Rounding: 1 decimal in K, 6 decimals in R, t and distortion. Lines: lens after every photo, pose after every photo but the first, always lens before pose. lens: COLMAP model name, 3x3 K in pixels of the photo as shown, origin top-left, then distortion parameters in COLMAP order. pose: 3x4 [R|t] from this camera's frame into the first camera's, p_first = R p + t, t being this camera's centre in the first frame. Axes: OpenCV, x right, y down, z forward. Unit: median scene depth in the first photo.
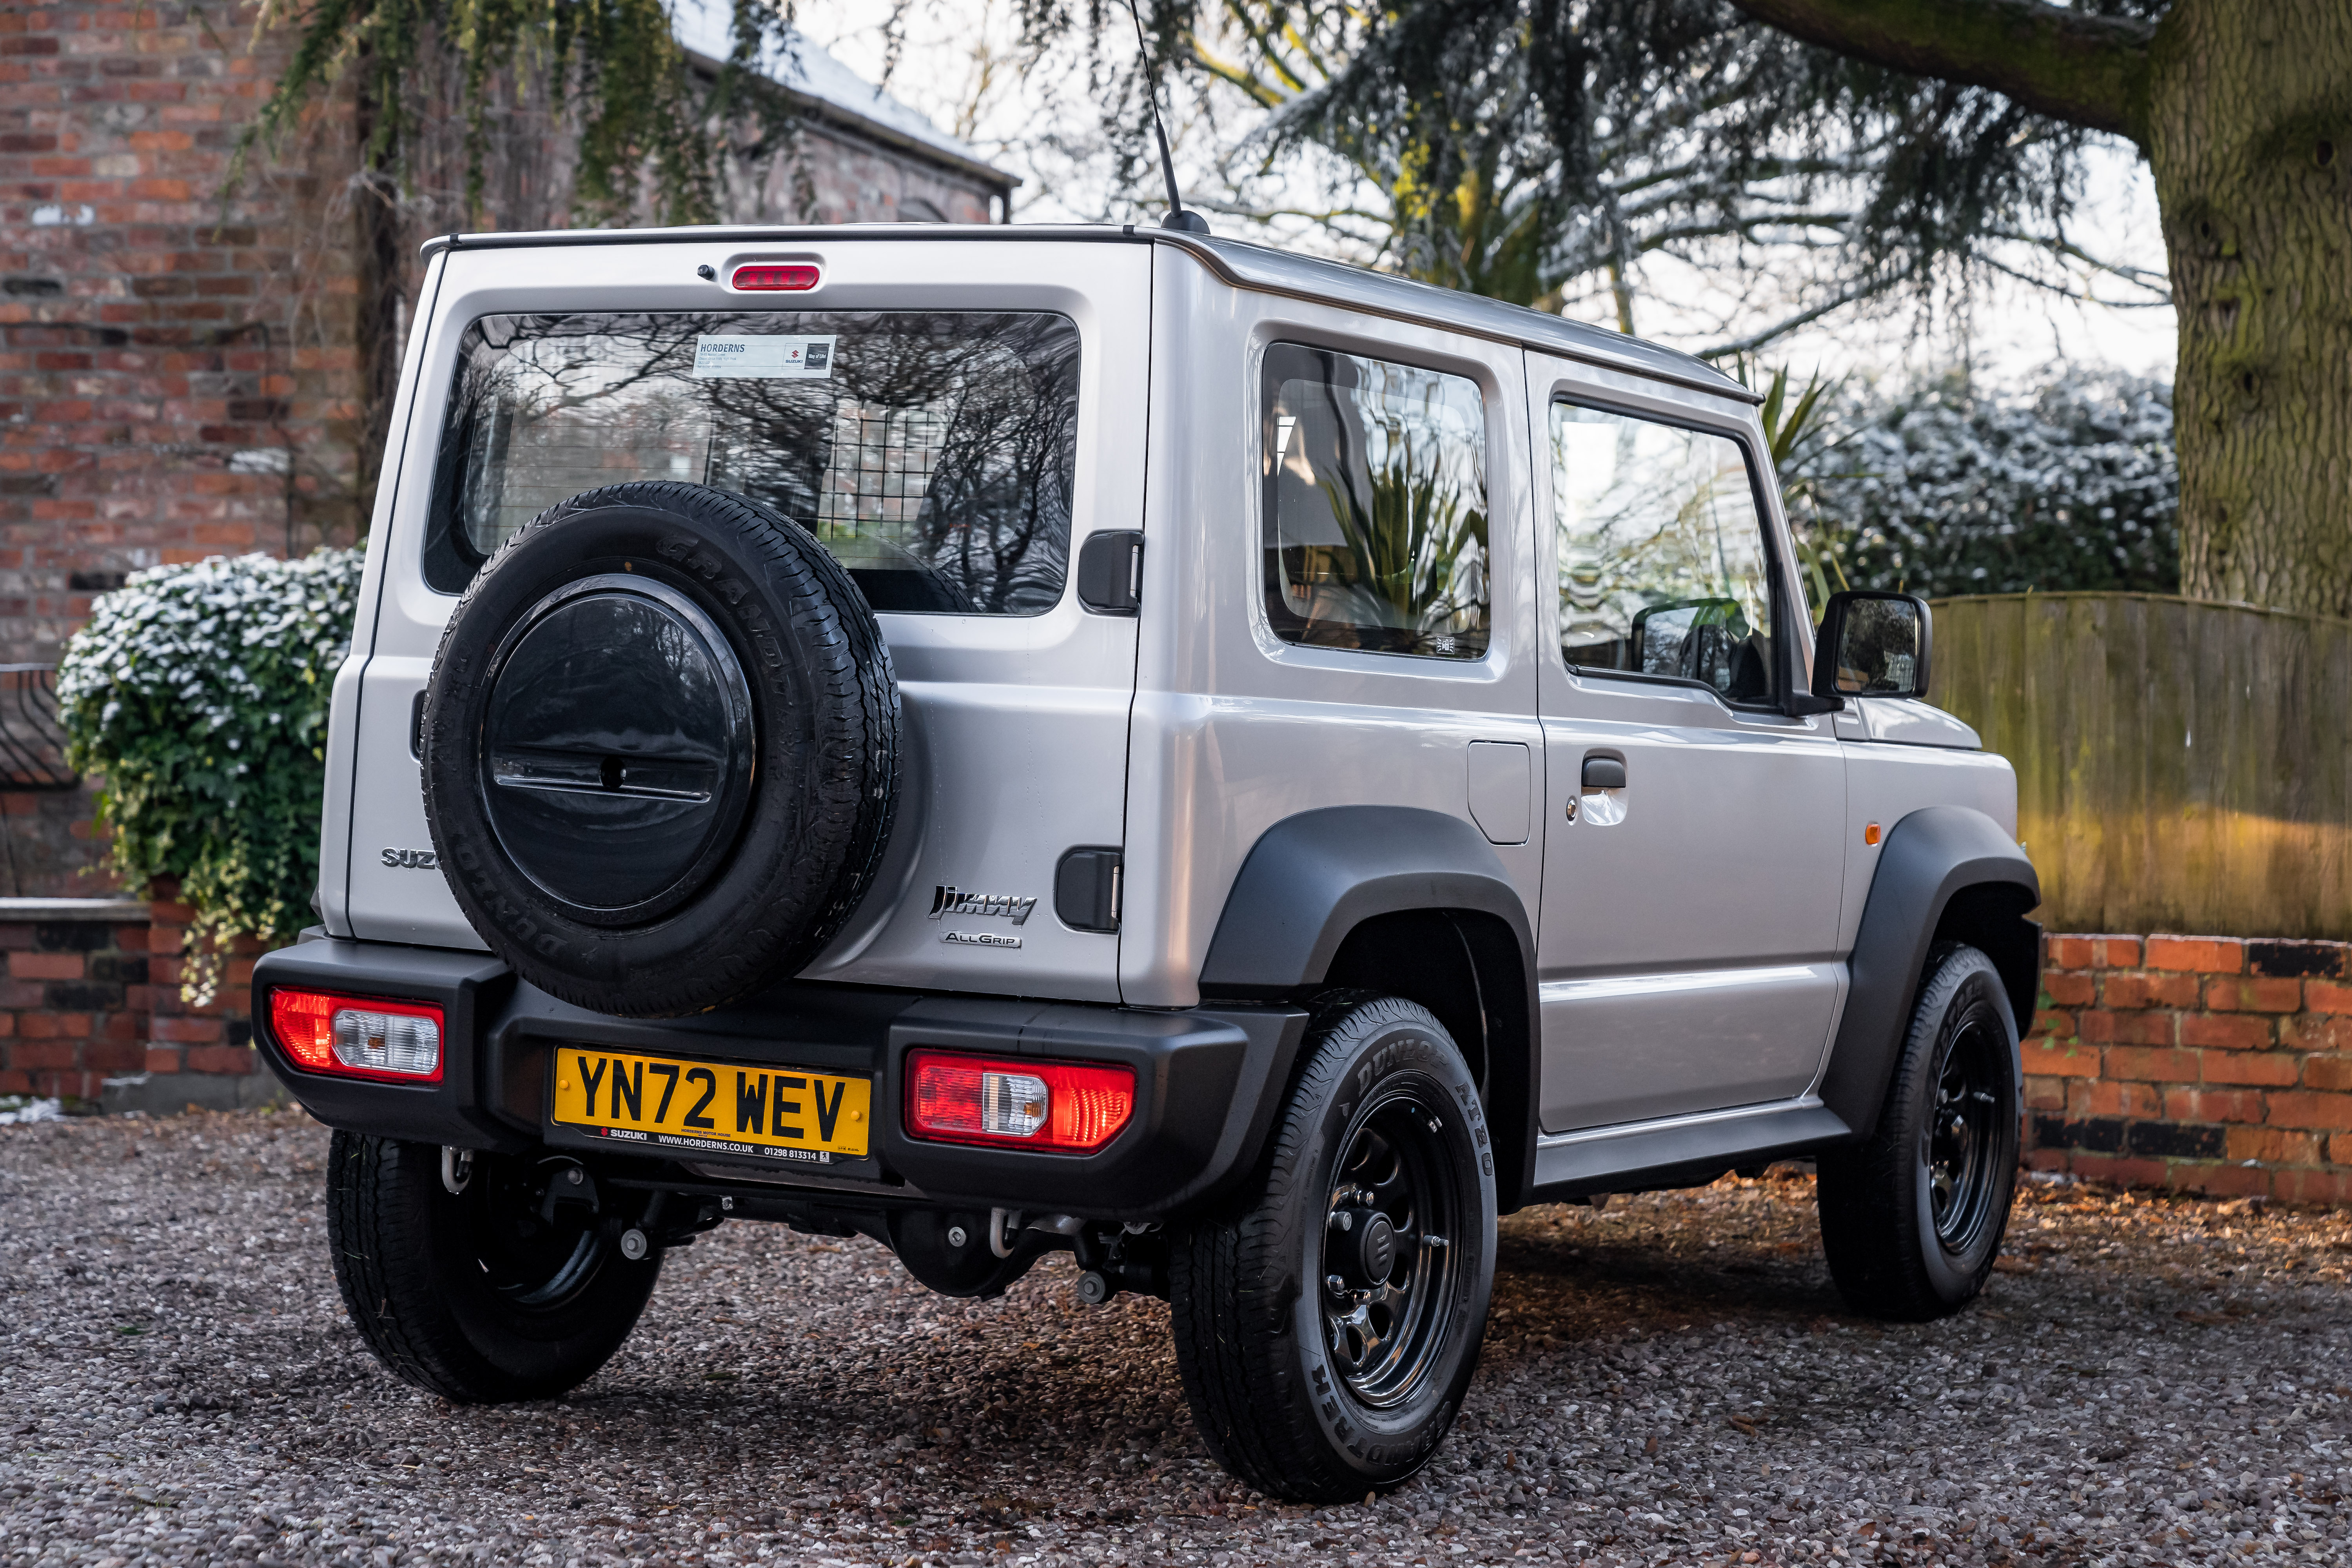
lens RADIAL K [[4405.3, 0, 1181.6], [0, 4405.3, 739.4], [0, 0, 1]] dist [0.027004, -0.093489]
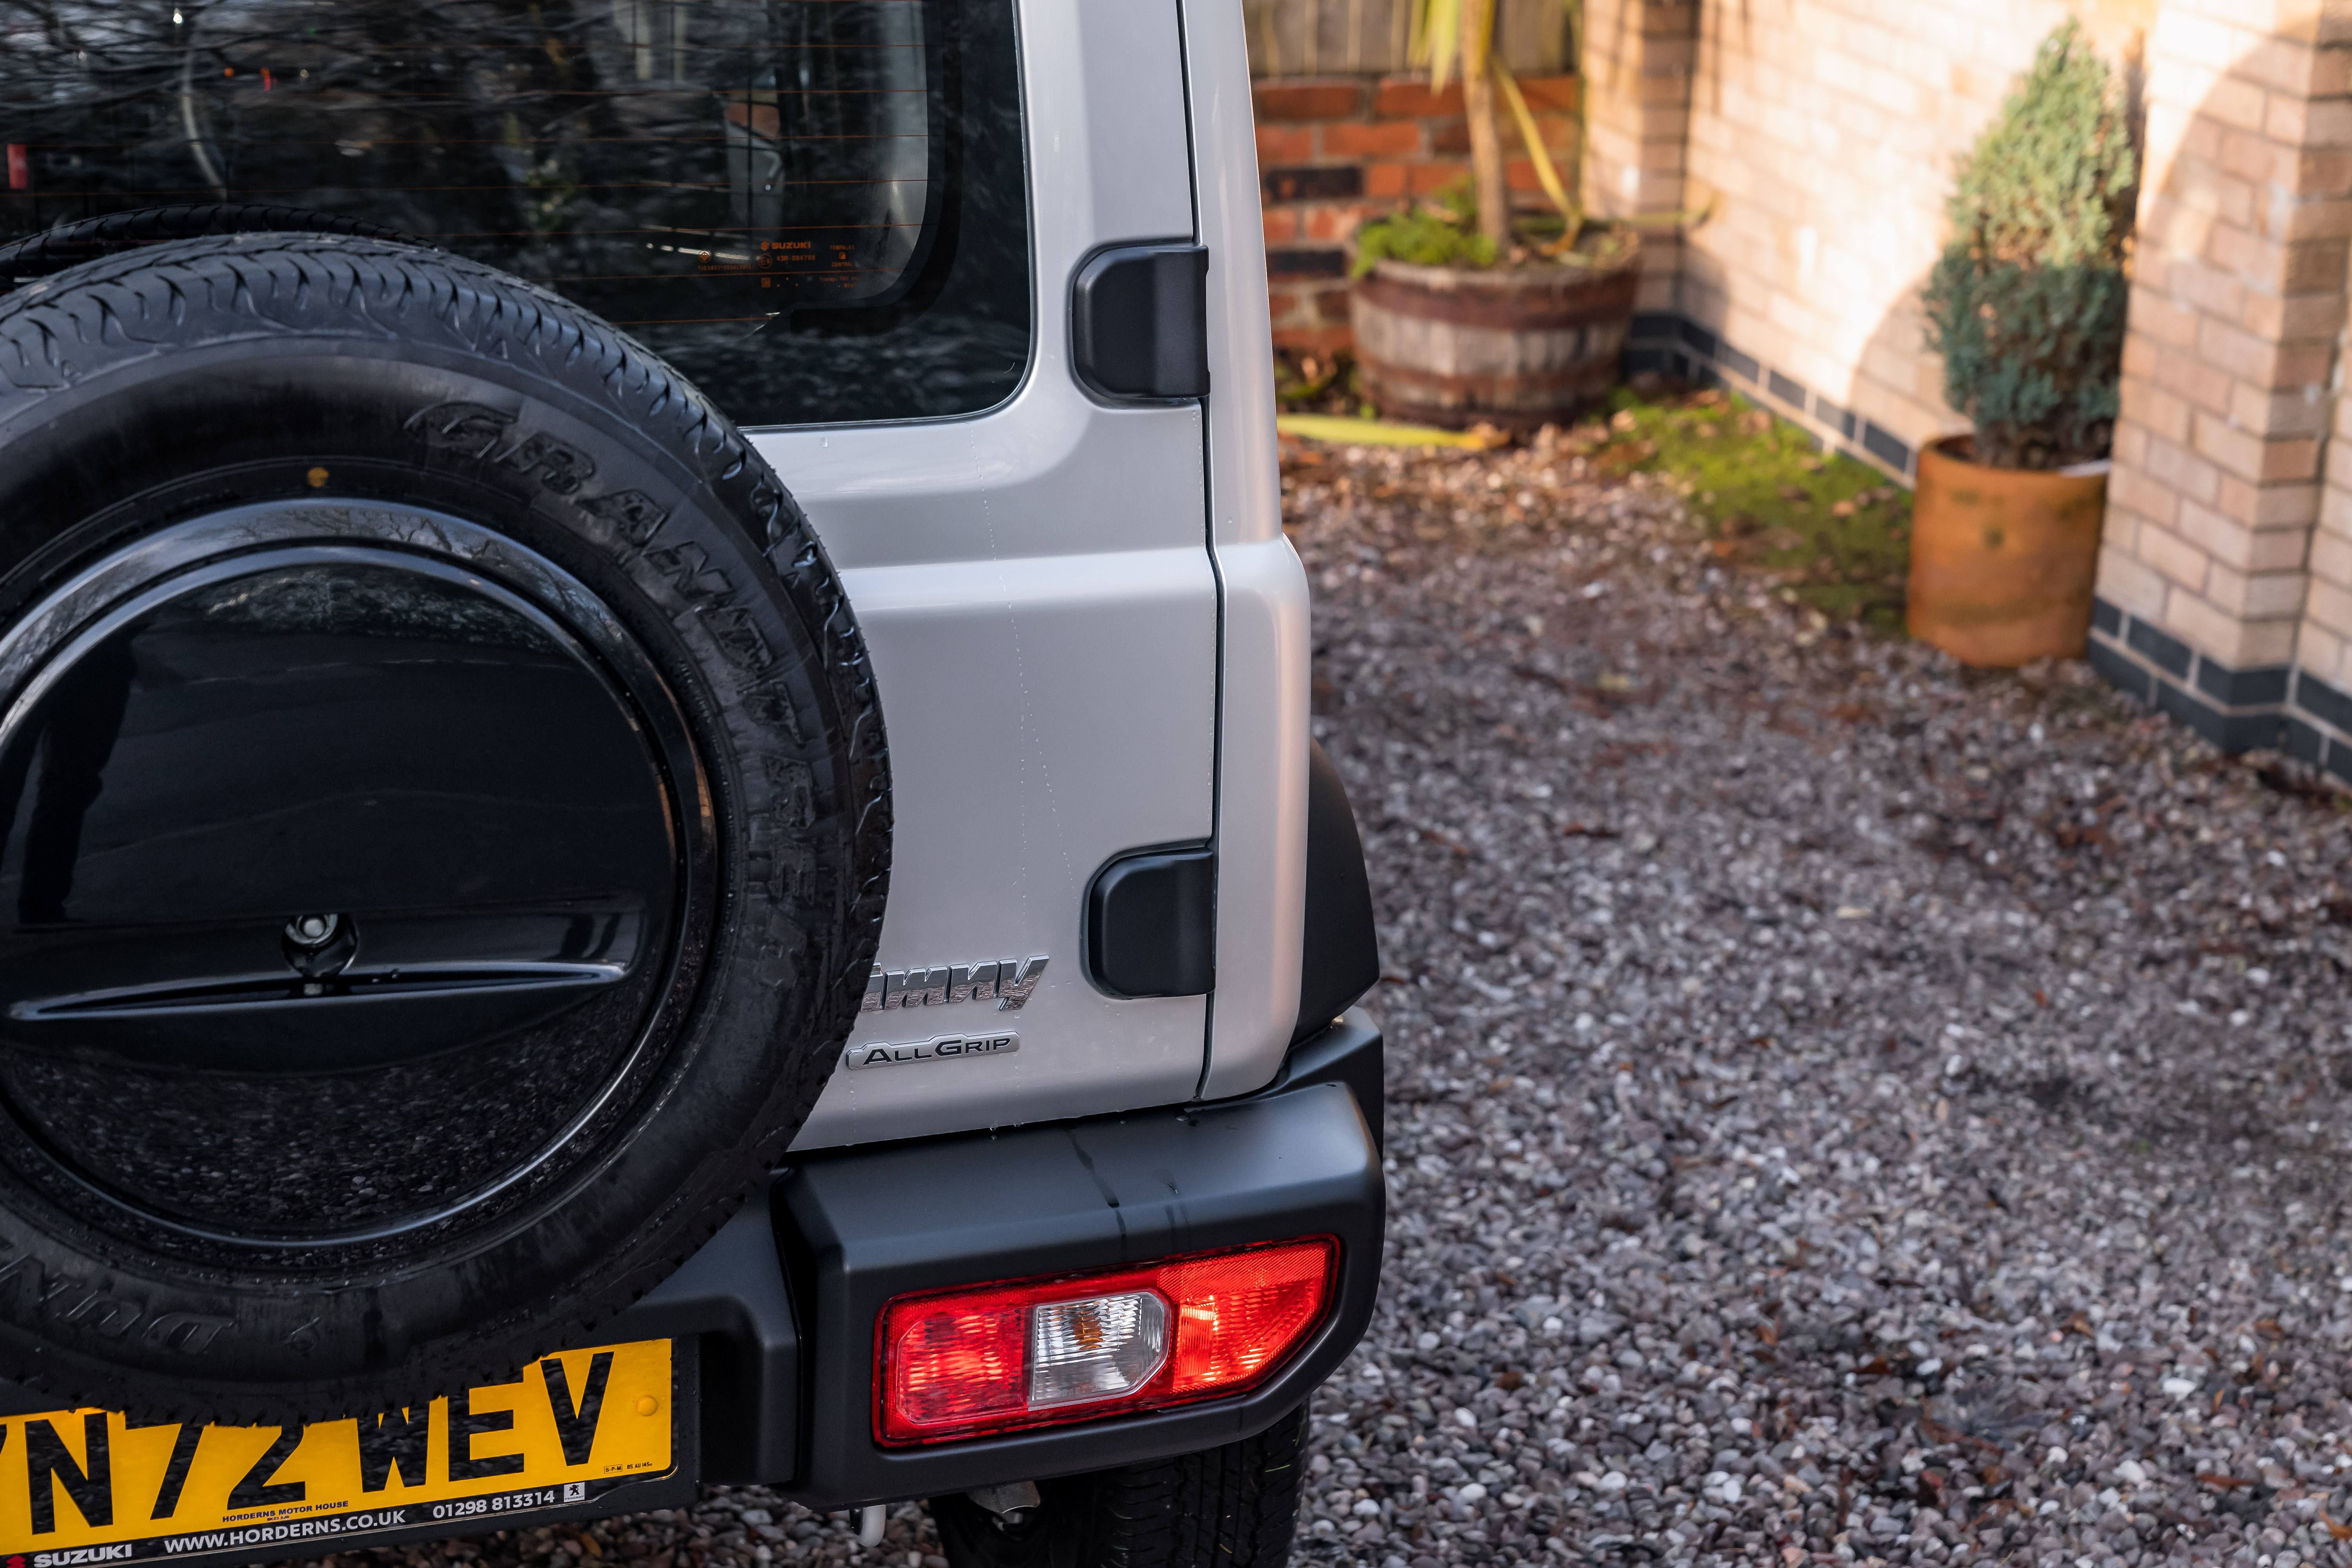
lens RADIAL K [[3837.2, 0, 1167.8], [0, 3837.2, 753.2], [0, 0, 1]] dist [0.002162, 0.002528]
pose [[0.650942, -0.240439, 0.720044, -0.289727], [0.000570, 0.948670, 0.316268, -0.109849], [-0.759127, -0.205462, 0.617666, 0.595036]]
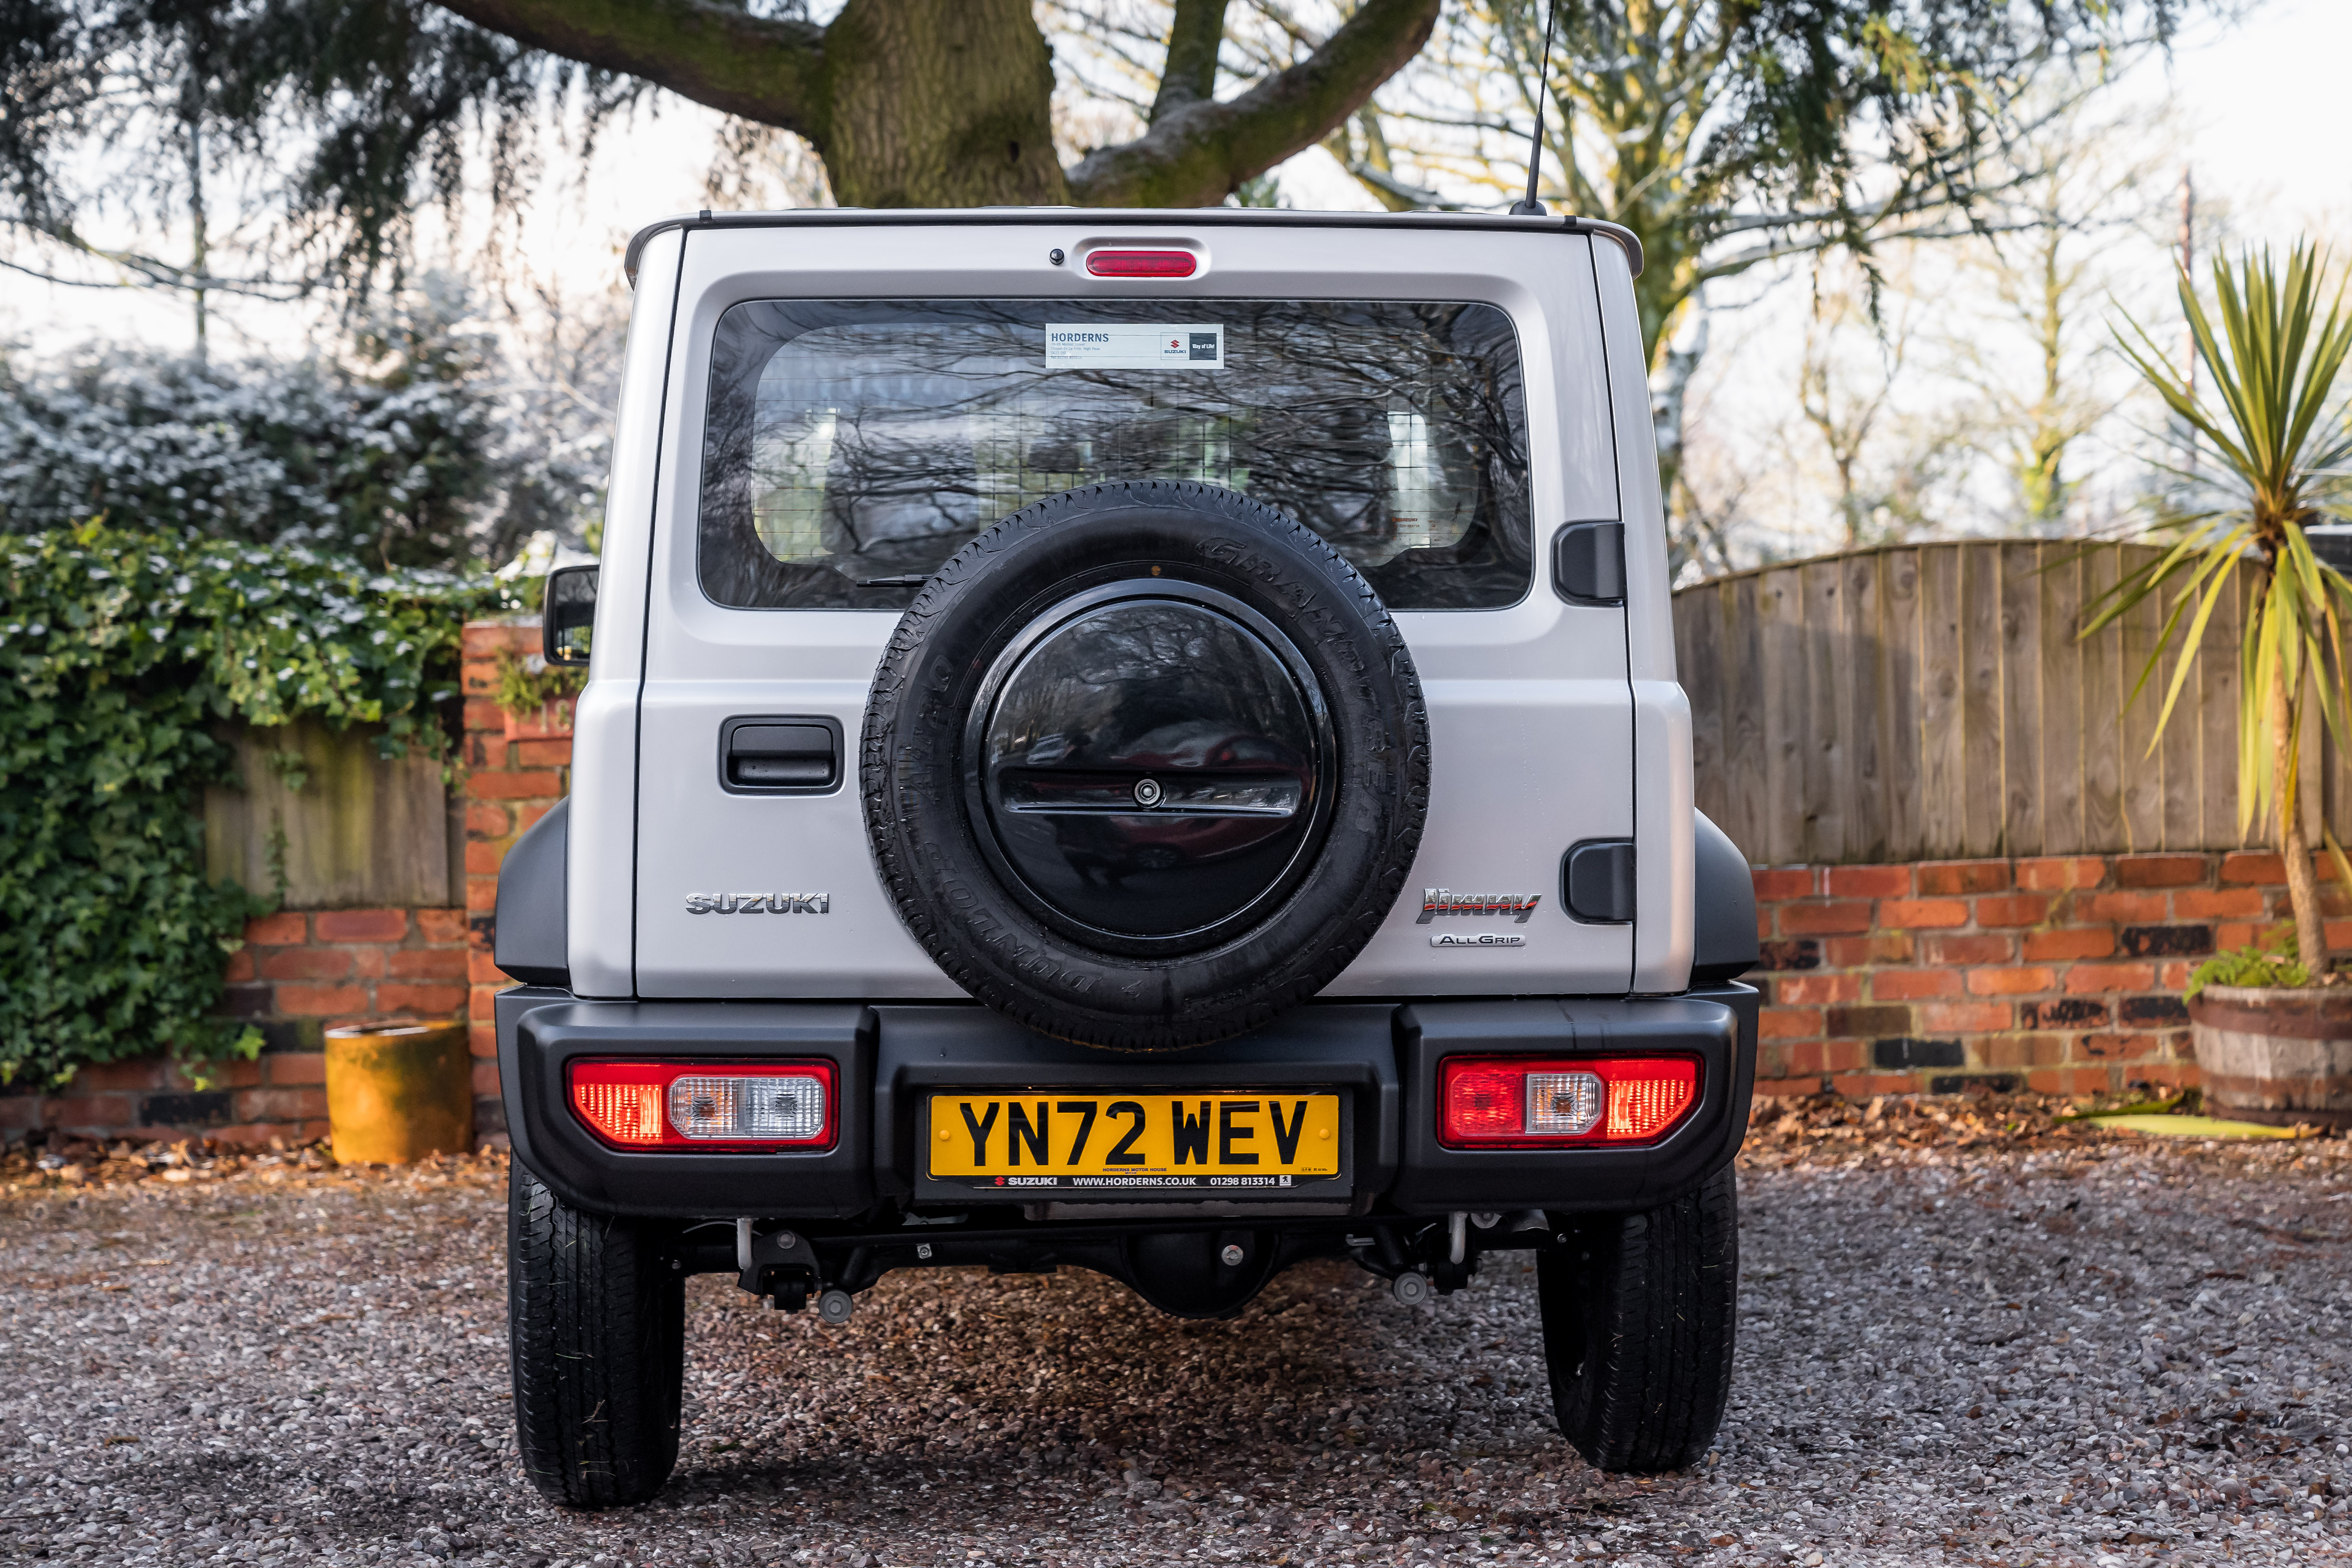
lens RADIAL K [[4333.0, 0, 1214.9], [0, 4333.0, 586.7], [0, 0, 1]] dist [-0.058620, 0.550197]
pose [[0.834424, -0.028701, 0.550375, -0.524826], [0.044290, 0.998905, -0.015056, -0.017990], [-0.549340, 0.036939, 0.834782, 0.187099]]
